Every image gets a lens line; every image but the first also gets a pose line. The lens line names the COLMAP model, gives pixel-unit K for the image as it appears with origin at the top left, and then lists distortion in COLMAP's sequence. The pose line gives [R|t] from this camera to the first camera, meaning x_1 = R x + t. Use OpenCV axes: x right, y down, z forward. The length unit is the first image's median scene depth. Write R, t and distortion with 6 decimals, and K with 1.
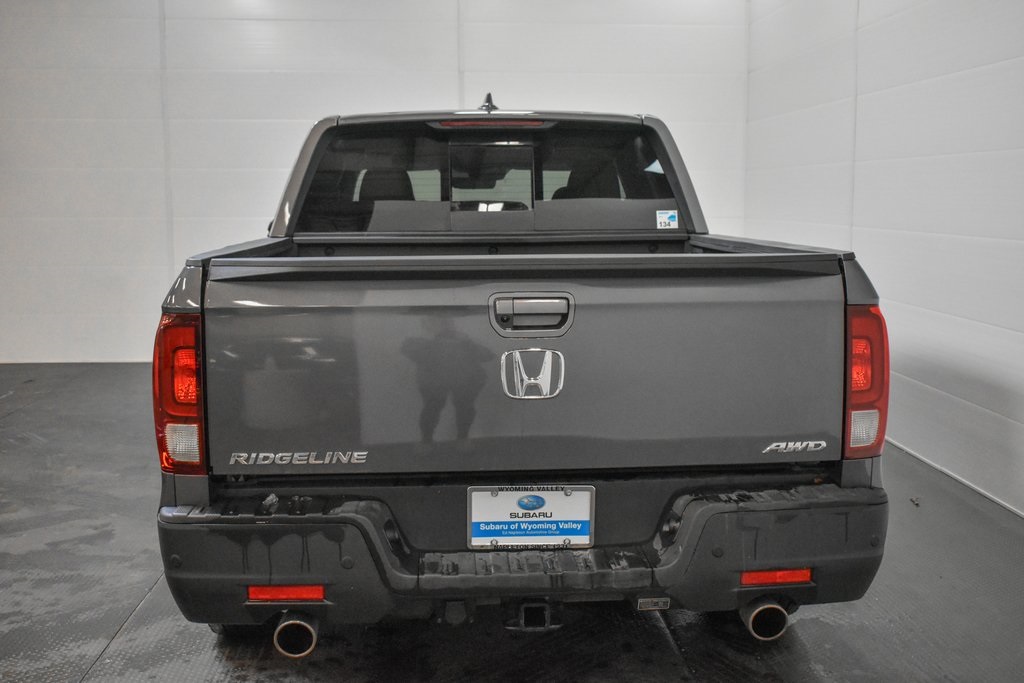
lens RADIAL K [[1055.8, 0, 514.1], [0, 1055.8, 334.7], [0, 0, 1]] dist [0.018215, 0.000000]
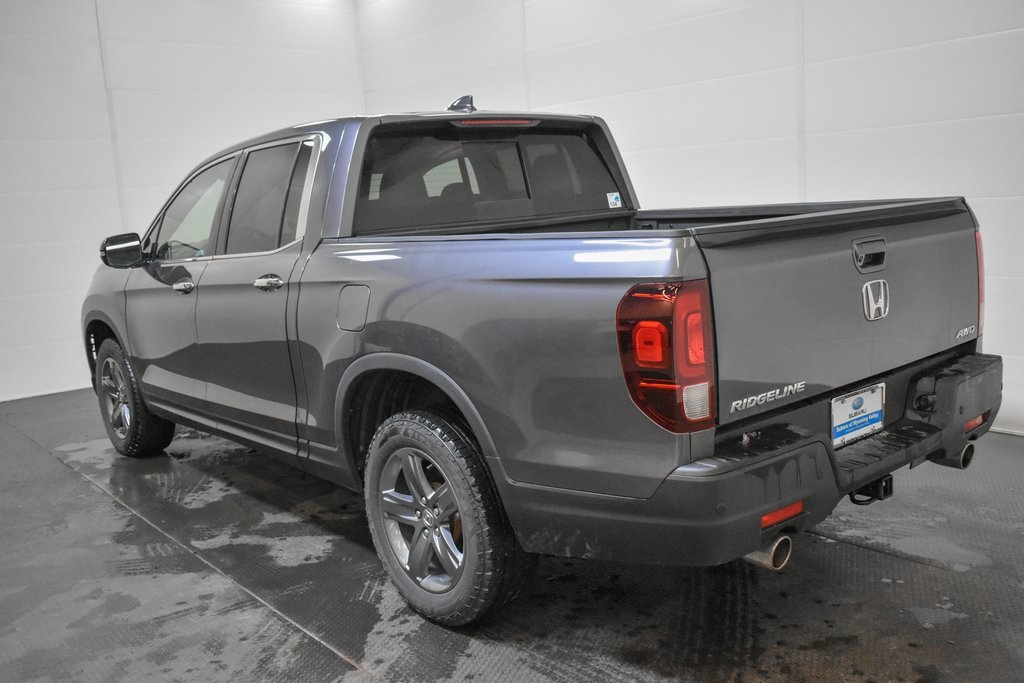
lens RADIAL K [[931.0, 0, 515.4], [0, 931.0, 339.9], [0, 0, 1]] dist [-0.035405, -0.008840]
pose [[0.802401, -0.141777, 0.579700, -0.810337], [0.138592, 0.989083, 0.050065, -0.026287], [-0.580470, 0.040169, 0.813291, 0.274526]]
